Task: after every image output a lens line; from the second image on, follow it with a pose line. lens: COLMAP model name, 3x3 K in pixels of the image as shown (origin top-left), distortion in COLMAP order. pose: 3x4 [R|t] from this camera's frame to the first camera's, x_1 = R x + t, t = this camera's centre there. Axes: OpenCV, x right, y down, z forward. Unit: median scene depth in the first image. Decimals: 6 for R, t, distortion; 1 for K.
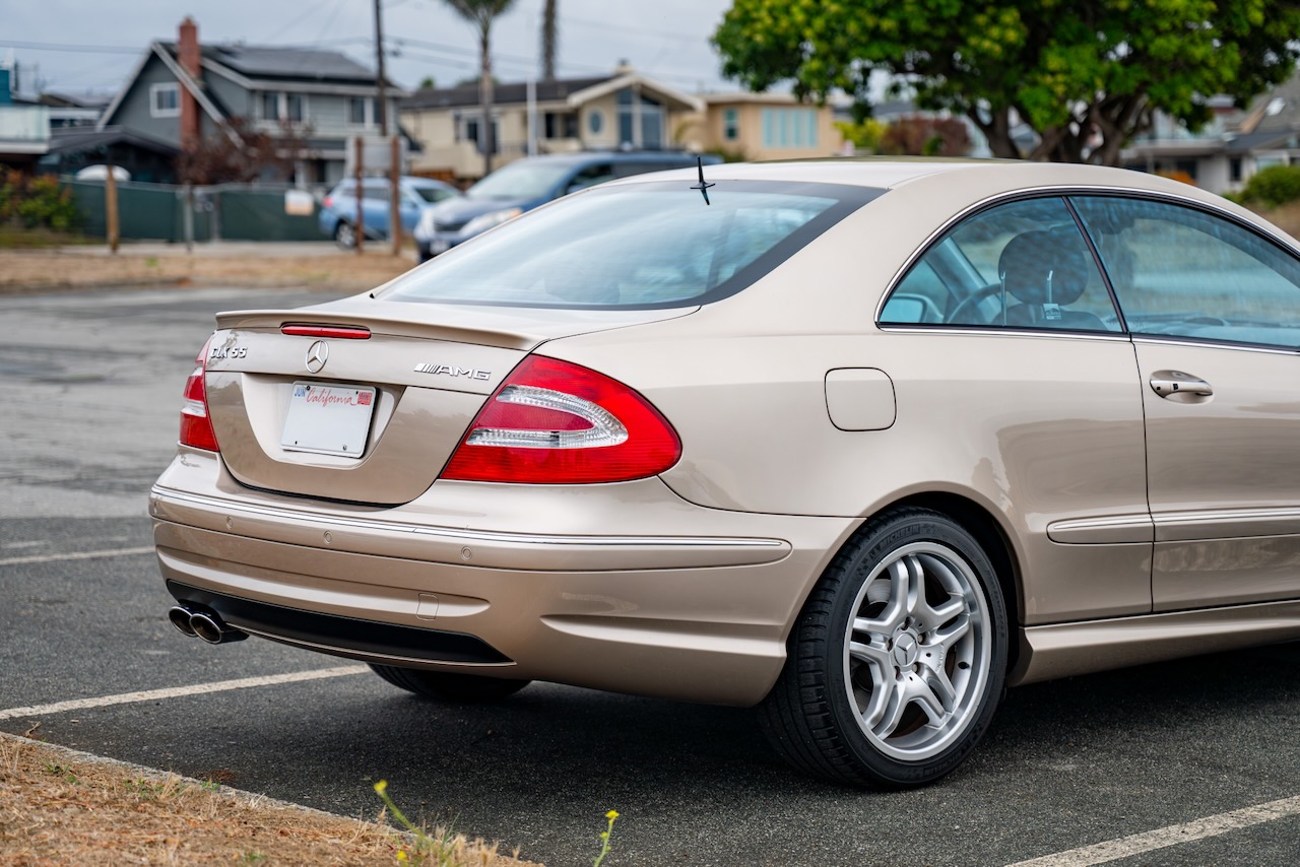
lens RADIAL K [[2731.6, 0, 650.0], [0, 2731.6, 433.5], [0, 0, 1]] dist [0.012020, -0.006918]
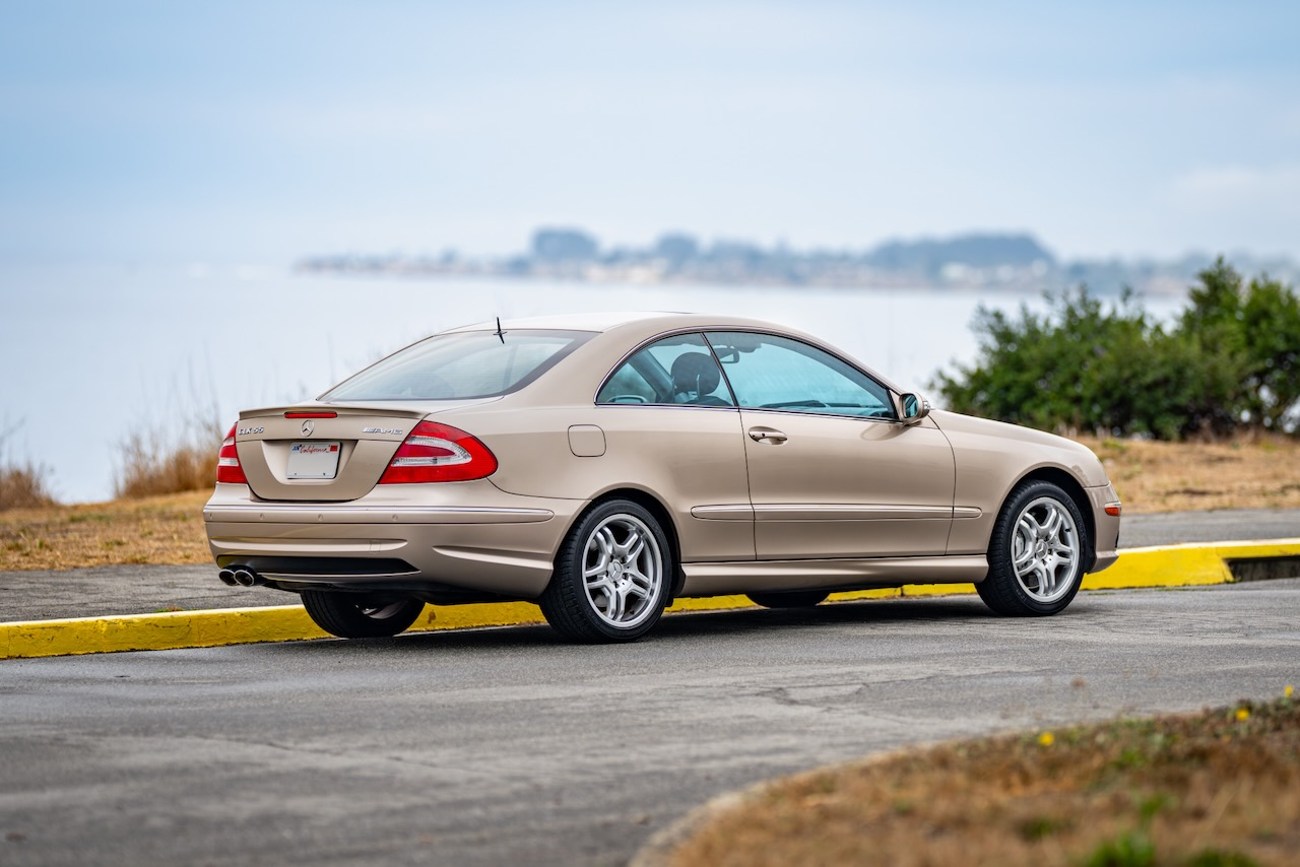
lens RADIAL K [[5342.4, 0, 650.0], [0, 5342.4, 433.5], [0, 0, 1]] dist [0.023655, -0.353738]
pose [[0.997638, -0.032246, 0.060651, -0.111302], [0.035817, 0.997630, -0.058750, 0.211630], [-0.058613, 0.060784, 0.996429, -2.856753]]
